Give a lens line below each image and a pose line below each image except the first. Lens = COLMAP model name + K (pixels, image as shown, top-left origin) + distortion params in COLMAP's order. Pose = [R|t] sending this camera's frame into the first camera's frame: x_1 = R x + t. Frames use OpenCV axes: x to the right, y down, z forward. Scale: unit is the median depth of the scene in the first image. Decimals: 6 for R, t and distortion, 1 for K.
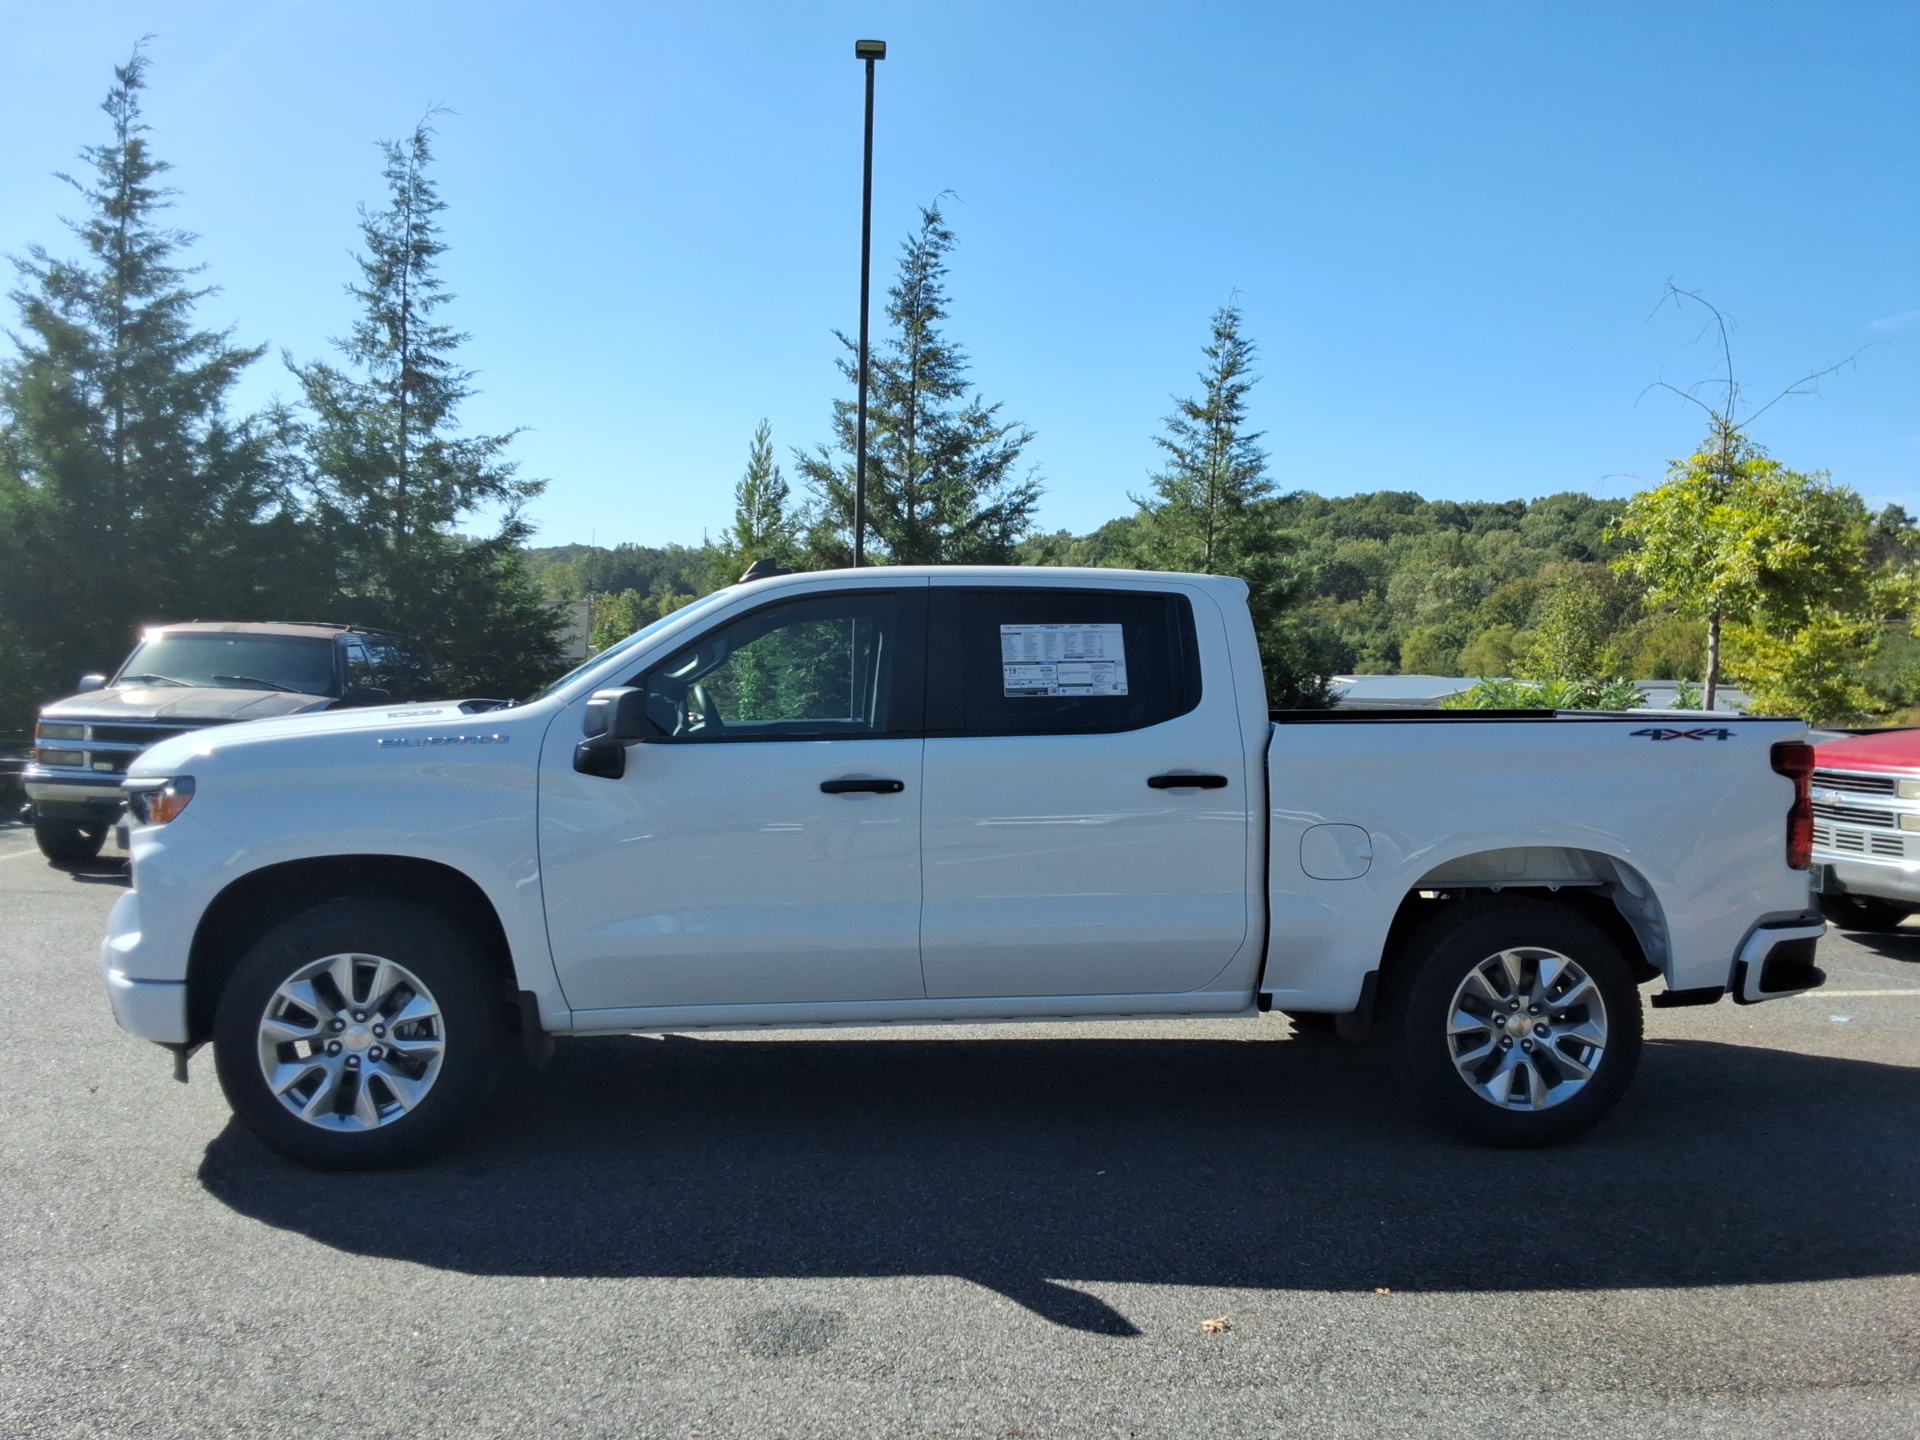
lens RADIAL K [[1551.1, 0, 974.7], [0, 1551.1, 734.0], [0, 0, 1]] dist [0.137822, -0.223003]
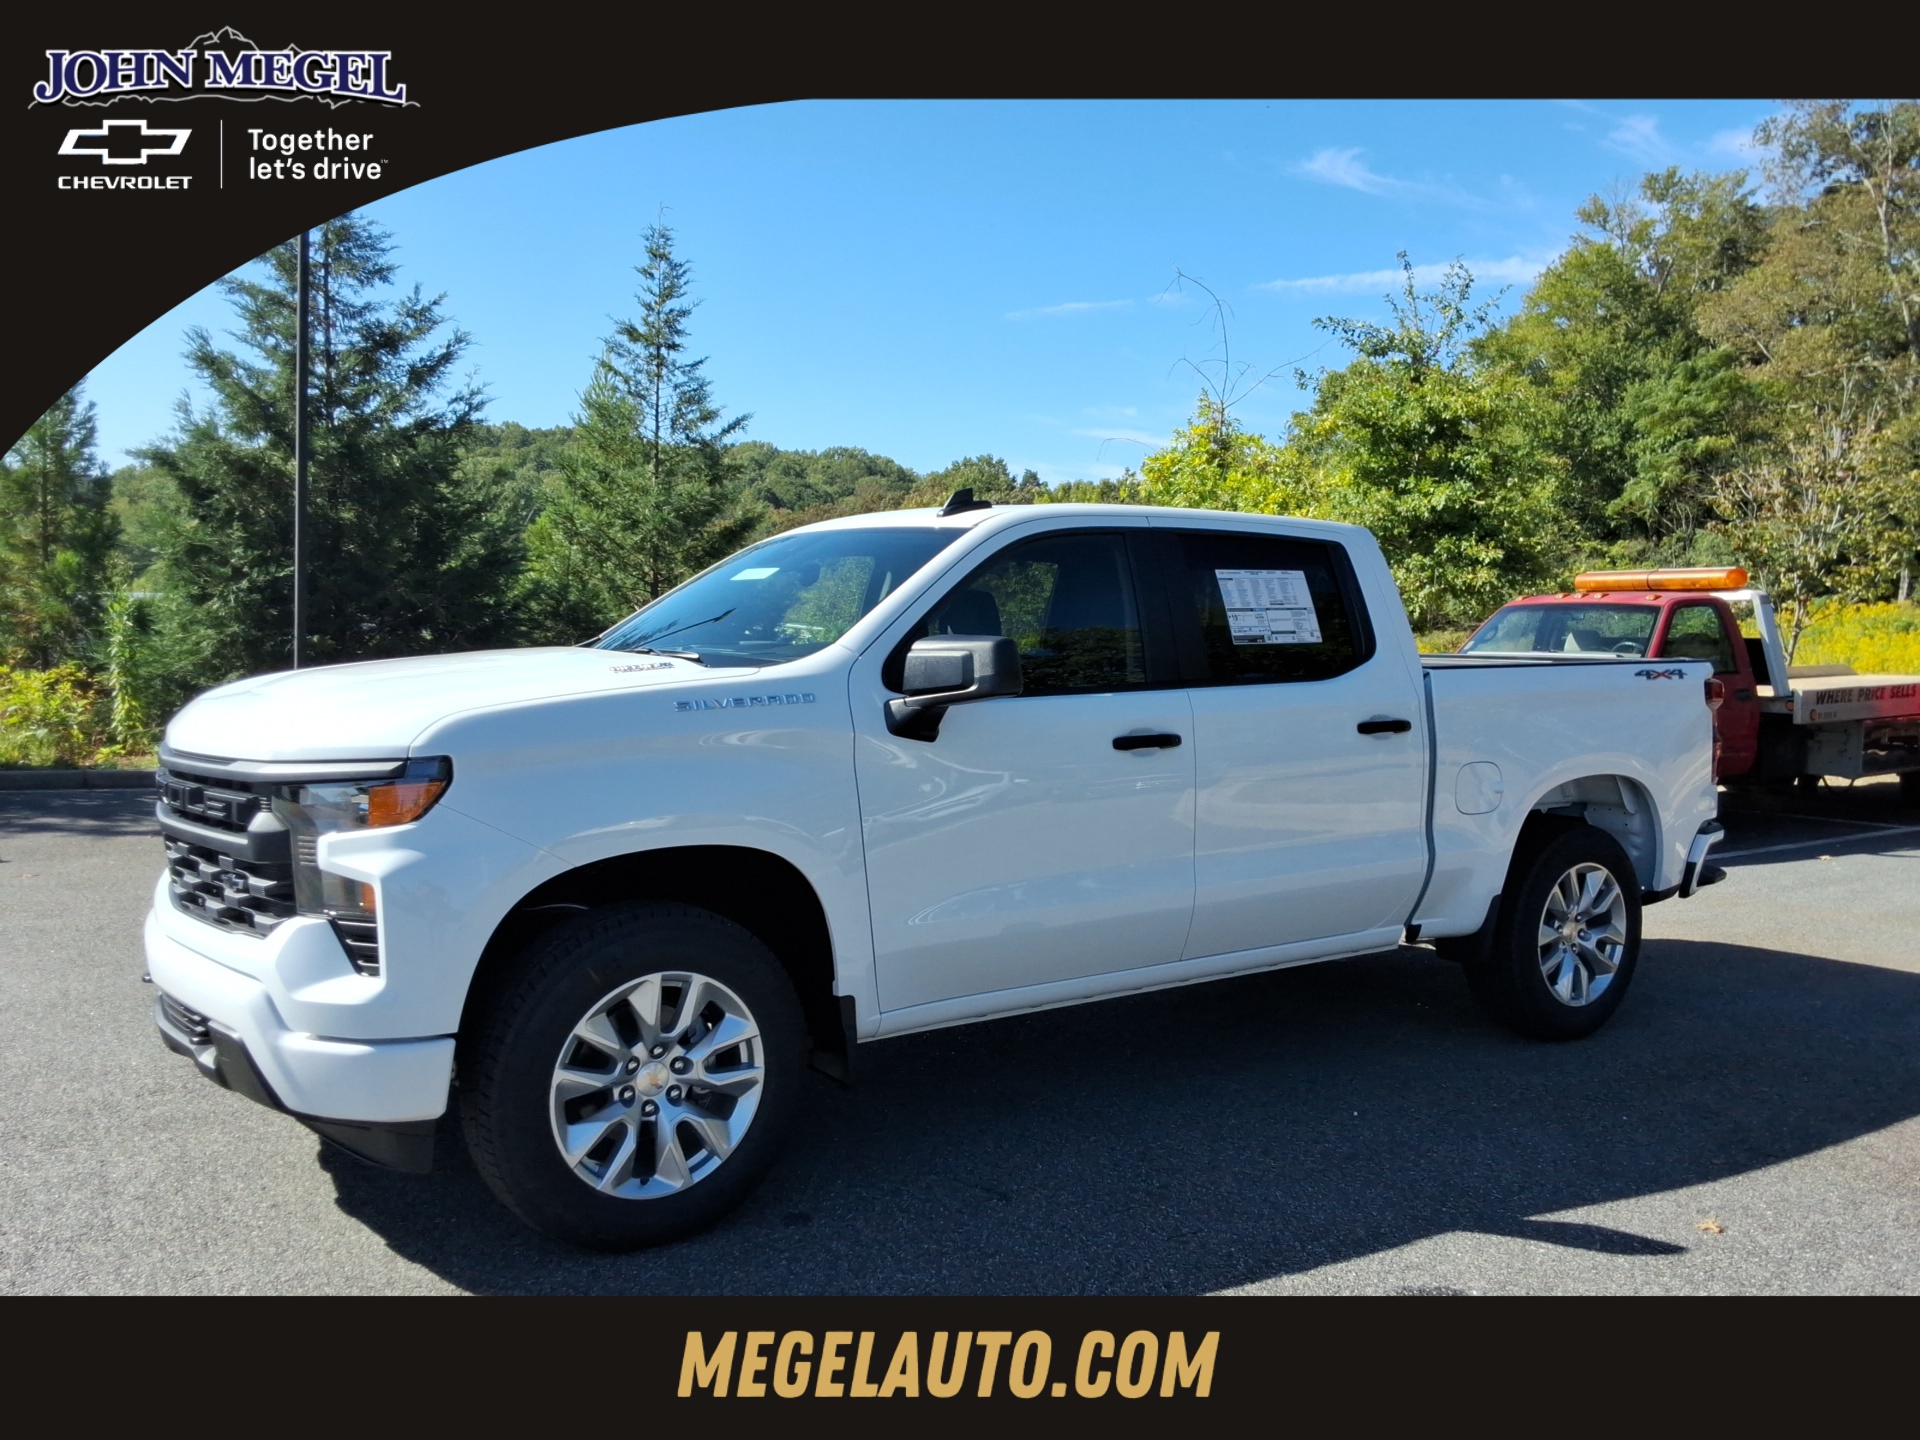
lens RADIAL K [[1546.7, 0, 961.7], [0, 1546.7, 744.5], [0, 0, 1]] dist [0.174450, -0.295820]
pose [[0.870677, -0.032936, 0.490750, -0.600153], [0.009479, 0.998694, 0.050209, -0.011933], [-0.491763, -0.039064, 0.869852, 0.233438]]
